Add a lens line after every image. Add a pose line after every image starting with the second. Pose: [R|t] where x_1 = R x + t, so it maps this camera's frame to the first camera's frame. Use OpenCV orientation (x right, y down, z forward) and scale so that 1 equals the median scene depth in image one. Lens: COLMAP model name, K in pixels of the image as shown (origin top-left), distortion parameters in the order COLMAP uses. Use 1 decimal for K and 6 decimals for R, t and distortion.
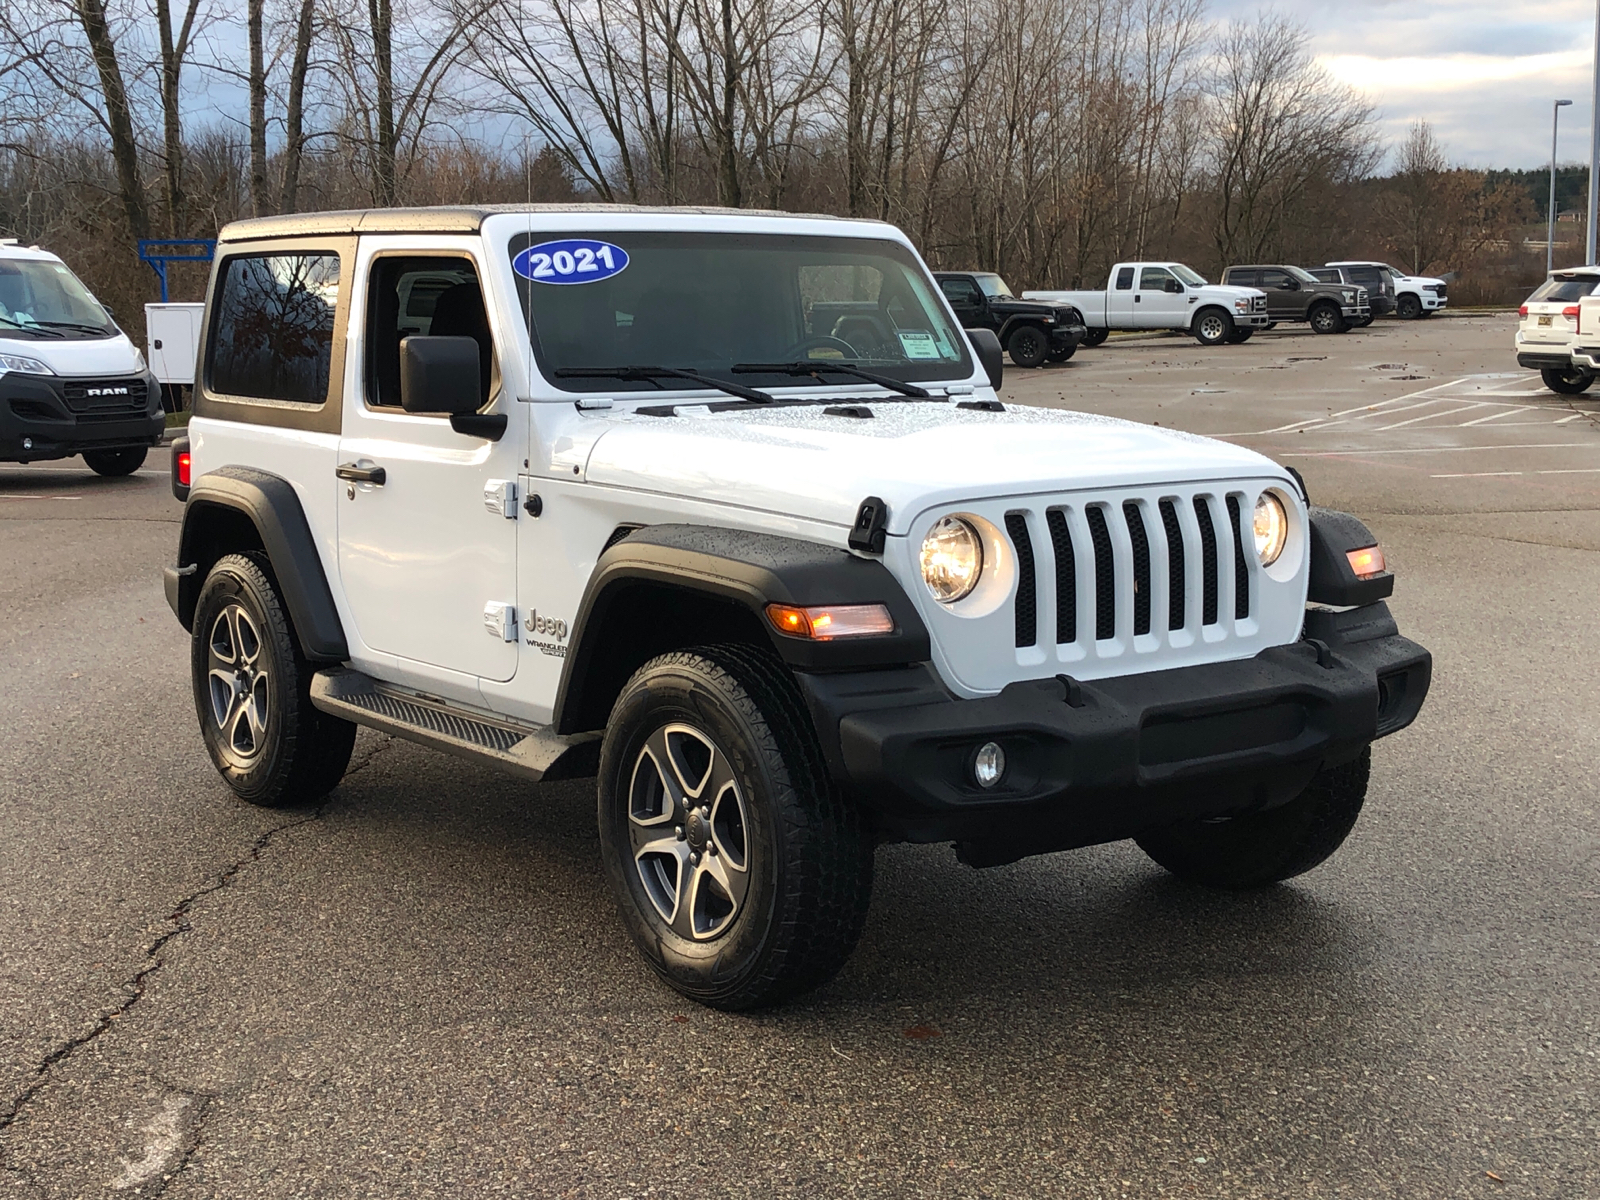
lens RADIAL K [[2152.0, 0, 796.8], [0, 2152.0, 530.4], [0, 0, 1]] dist [0.212210, -0.798331]
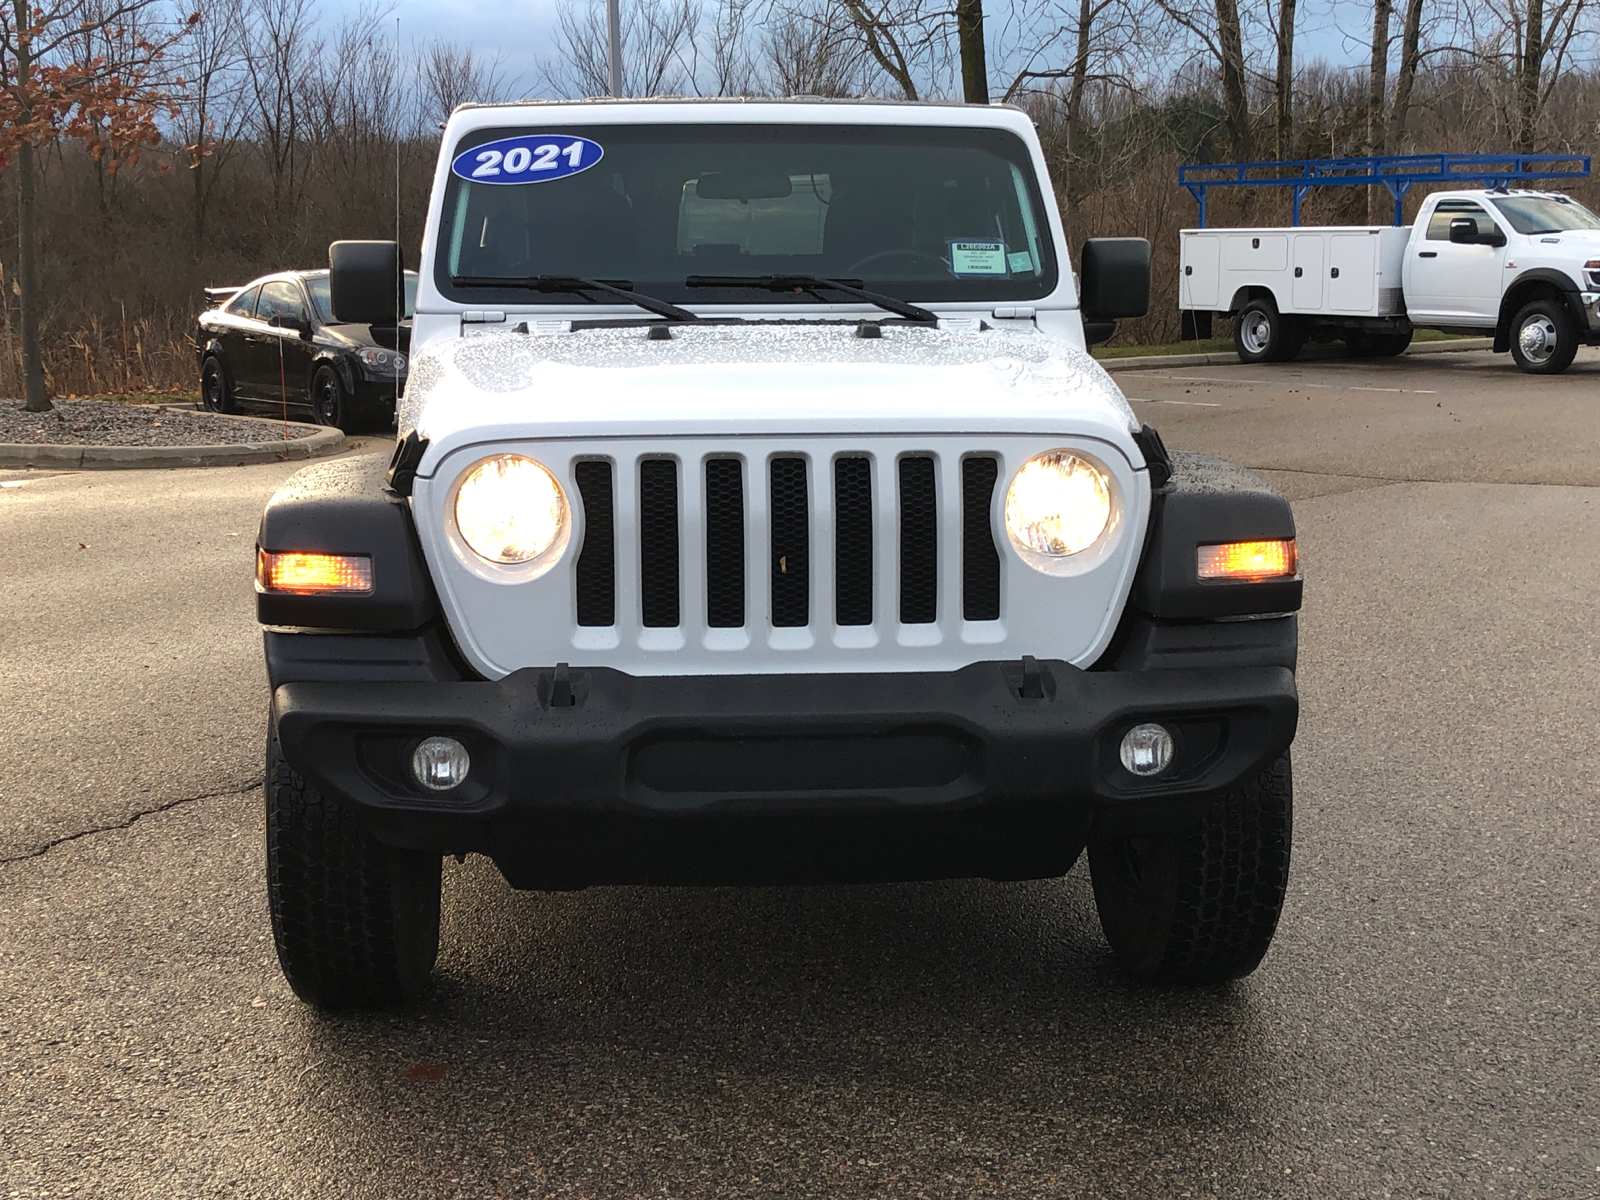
lens RADIAL K [[2152.0, 0, 796.8], [0, 2152.0, 530.4], [0, 0, 1]] dist [0.212210, -0.798331]
pose [[0.842181, 0.073816, -0.534118, 0.484368], [-0.056808, 0.997219, 0.048243, -0.020073], [0.536194, -0.010287, 0.844032, 0.296025]]
